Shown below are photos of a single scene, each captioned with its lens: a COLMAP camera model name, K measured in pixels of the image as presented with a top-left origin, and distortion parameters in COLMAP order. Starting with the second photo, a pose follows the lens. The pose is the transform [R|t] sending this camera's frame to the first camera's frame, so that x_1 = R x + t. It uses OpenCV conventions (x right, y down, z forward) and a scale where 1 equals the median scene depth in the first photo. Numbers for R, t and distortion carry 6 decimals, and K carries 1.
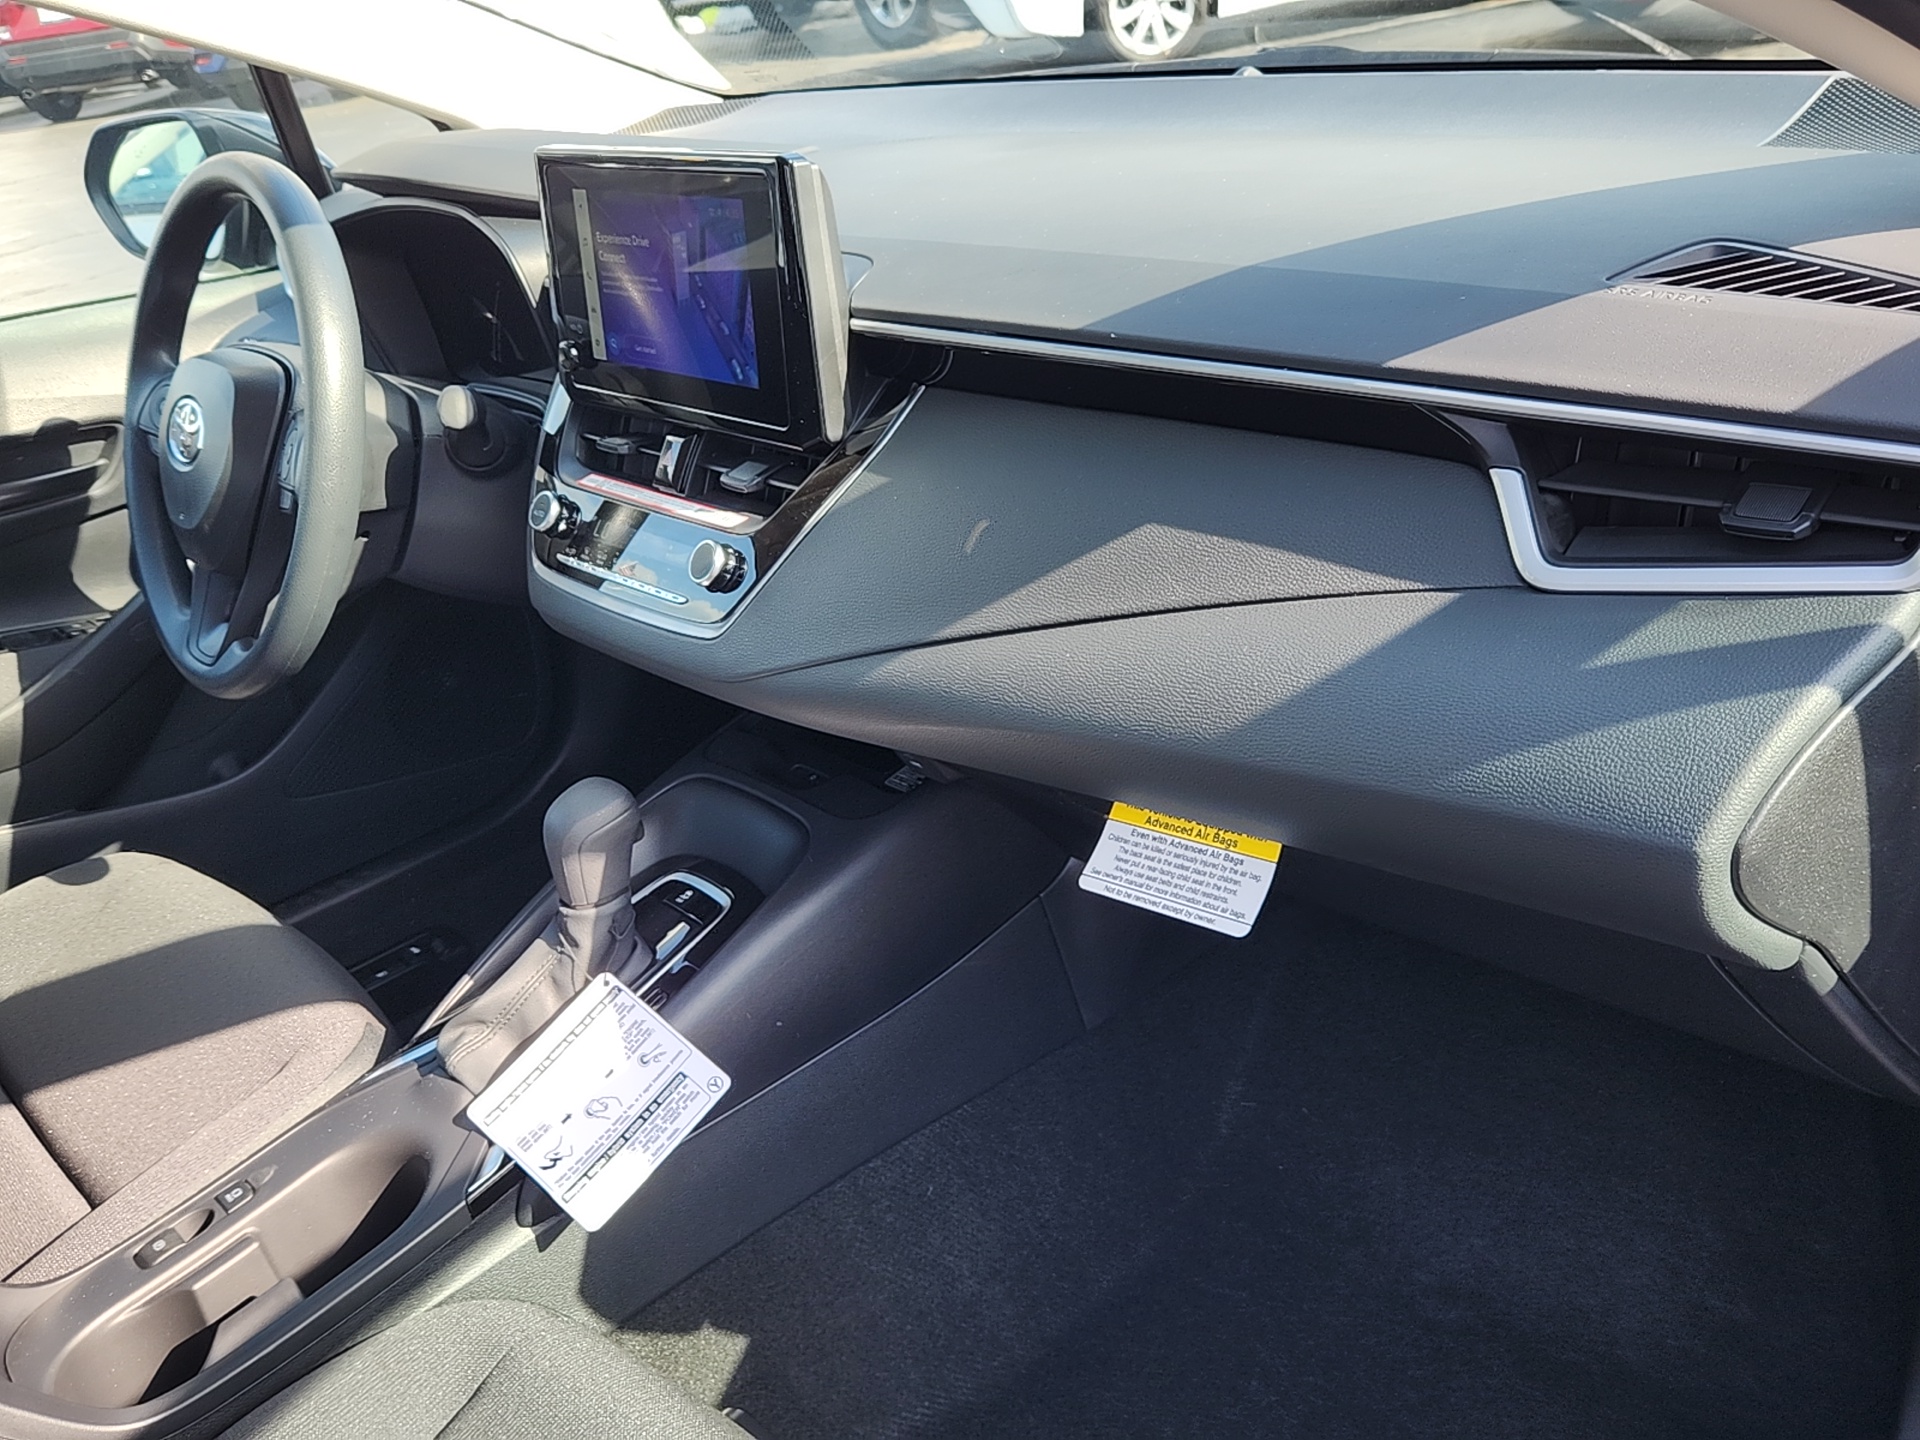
lens RADIAL K [[1682.3, 0, 982.8], [0, 1682.3, 719.7], [0, 0, 1]] dist [0.008479, -0.008388]
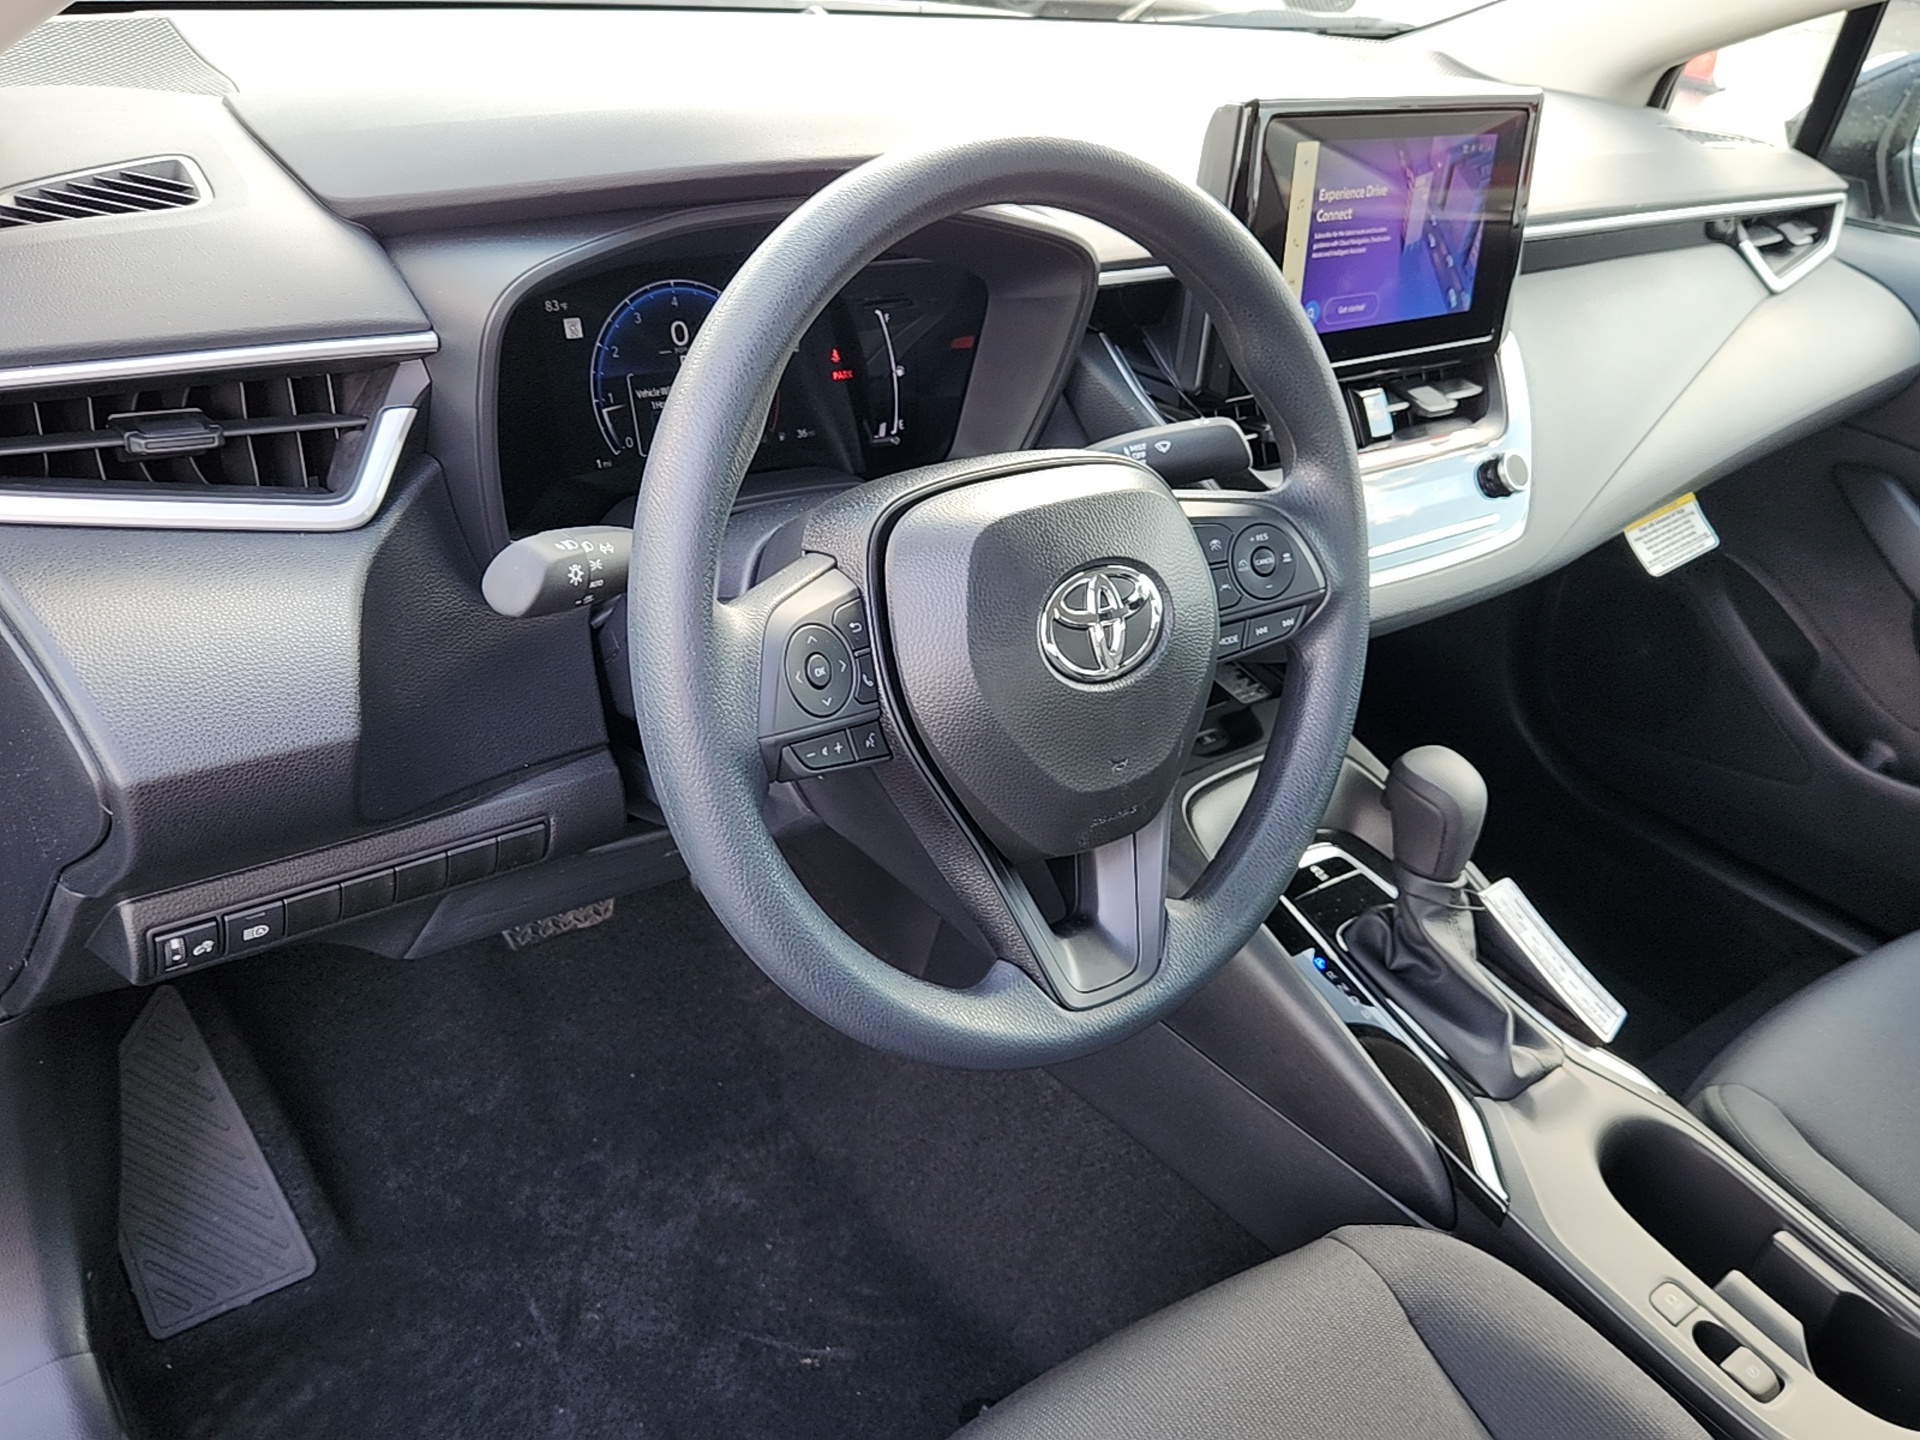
lens RADIAL K [[1676.8, 0, 915.1], [0, 1676.8, 702.0], [0, 0, 1]] dist [0.006848, -0.005613]
pose [[0.101818, -0.359872, 0.927430, -1.260032], [0.337112, 0.889596, 0.308181, -0.424152], [-0.935943, 0.281269, 0.211893, 1.171325]]
